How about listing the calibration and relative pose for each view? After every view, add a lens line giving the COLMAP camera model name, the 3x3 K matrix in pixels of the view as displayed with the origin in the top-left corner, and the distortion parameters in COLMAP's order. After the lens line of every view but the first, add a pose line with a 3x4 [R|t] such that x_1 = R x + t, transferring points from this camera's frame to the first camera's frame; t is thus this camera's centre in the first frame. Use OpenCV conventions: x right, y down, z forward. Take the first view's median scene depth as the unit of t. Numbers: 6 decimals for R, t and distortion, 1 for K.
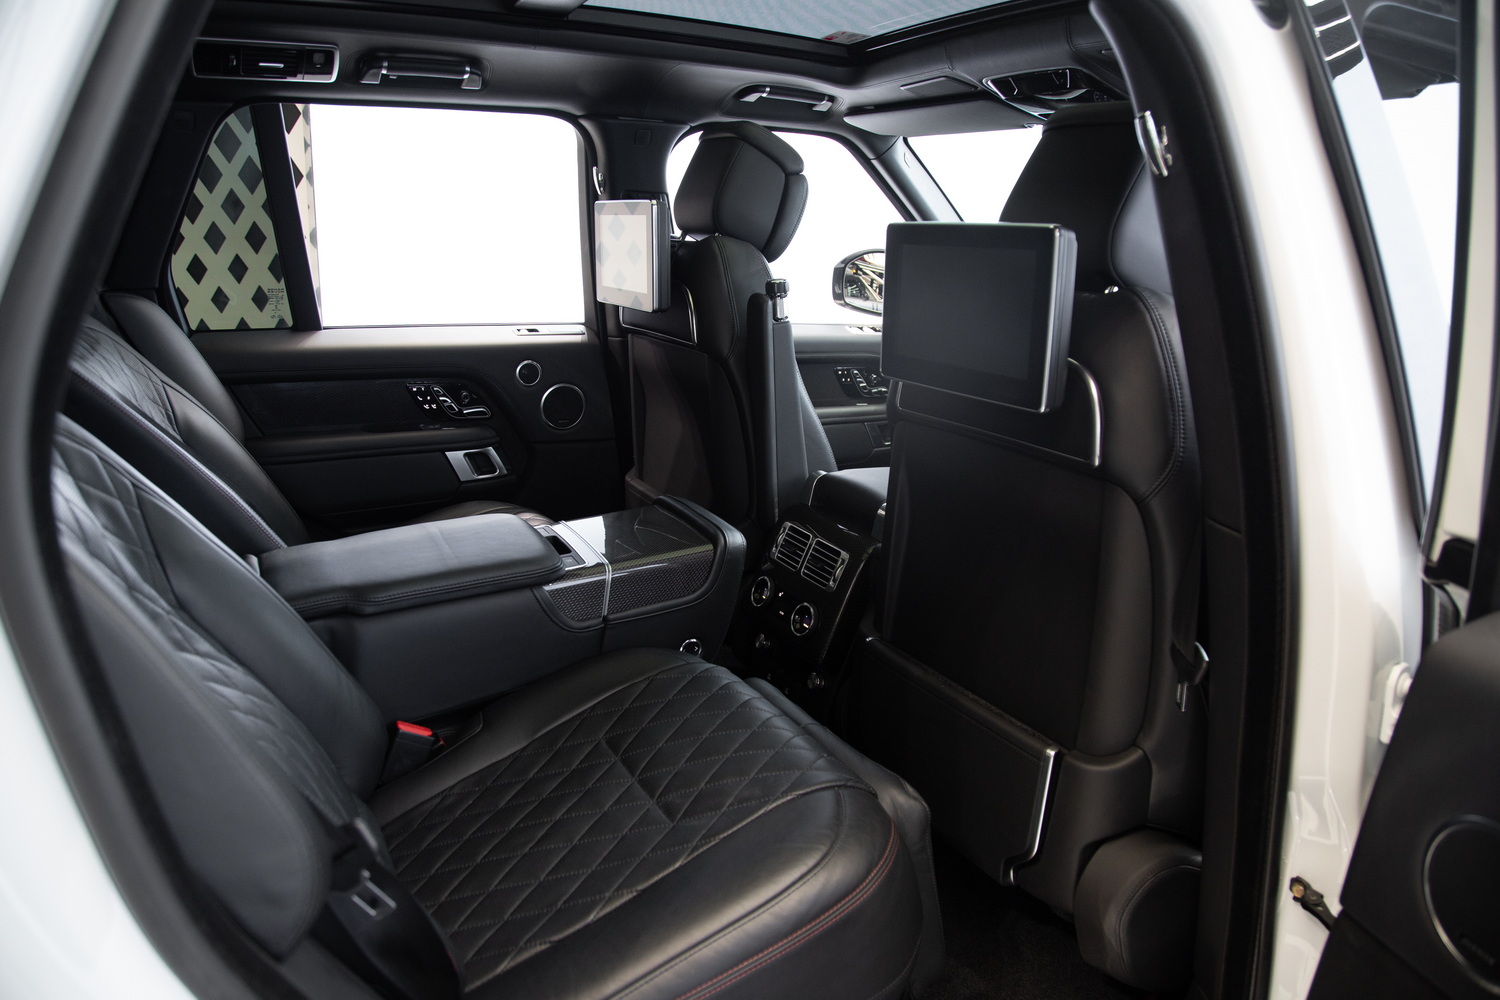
lens RADIAL K [[1019.7, 0, 750.0], [0, 1019.7, 500.0], [0, 0, 1]] dist [-0.130522, 0.075862]
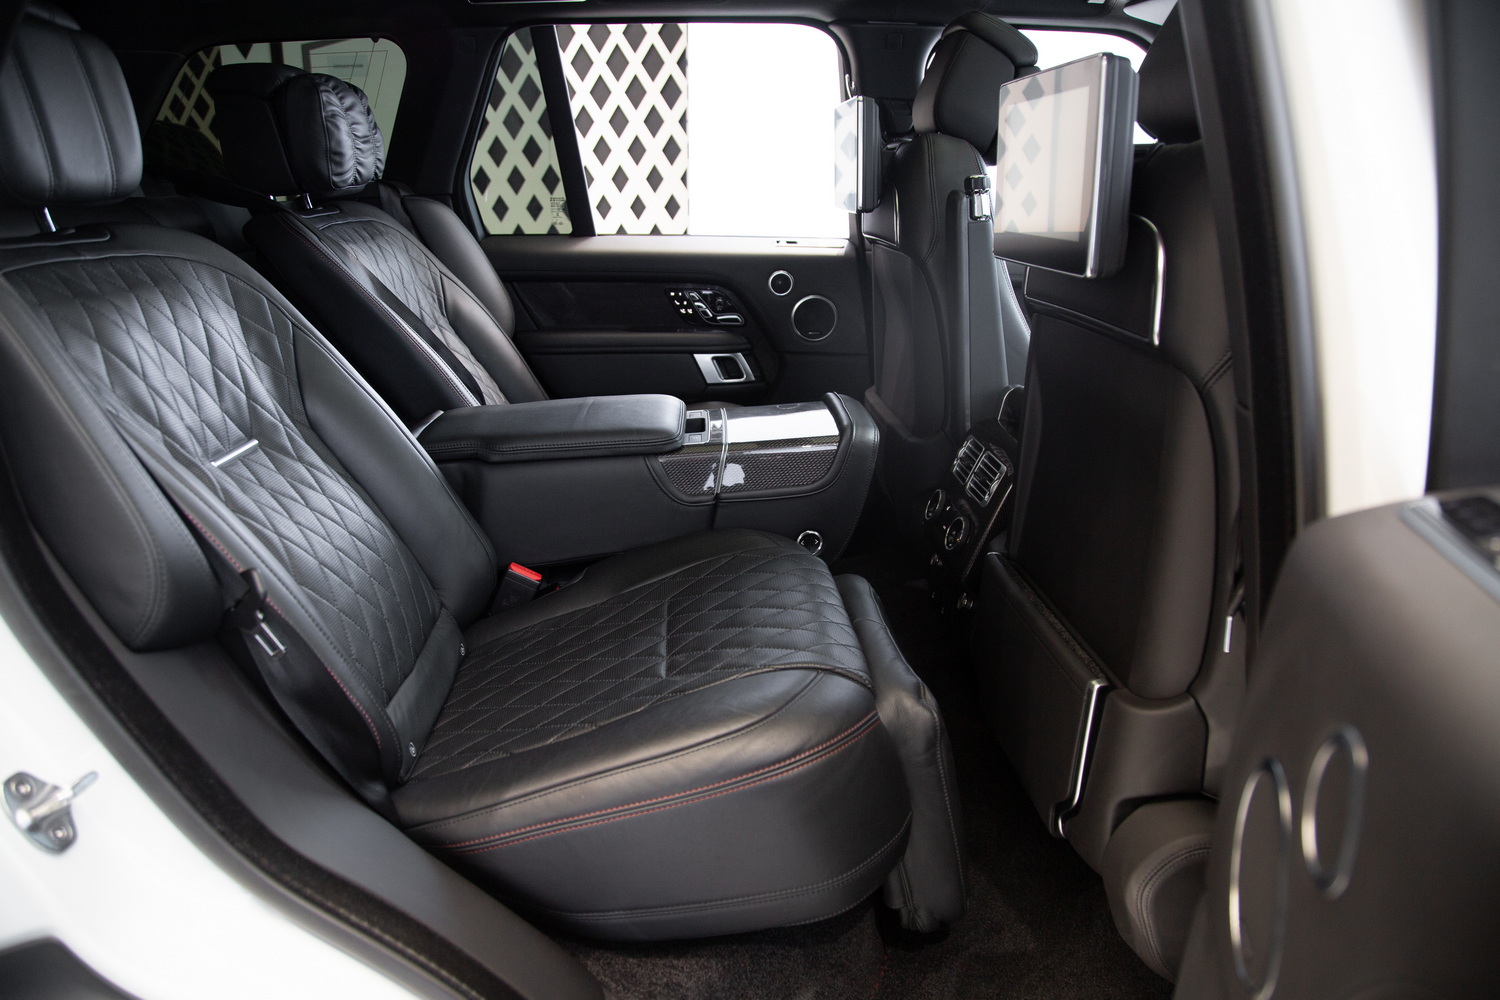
lens RADIAL K [[1019.7, 0, 750.0], [0, 1019.7, 500.0], [0, 0, 1]] dist [-0.130522, 0.075862]
pose [[0.905852, 0.103752, -0.410692, 0.247321], [-0.089175, 0.994521, 0.054552, 0.049615], [0.414101, -0.012793, 0.910141, 0.066601]]
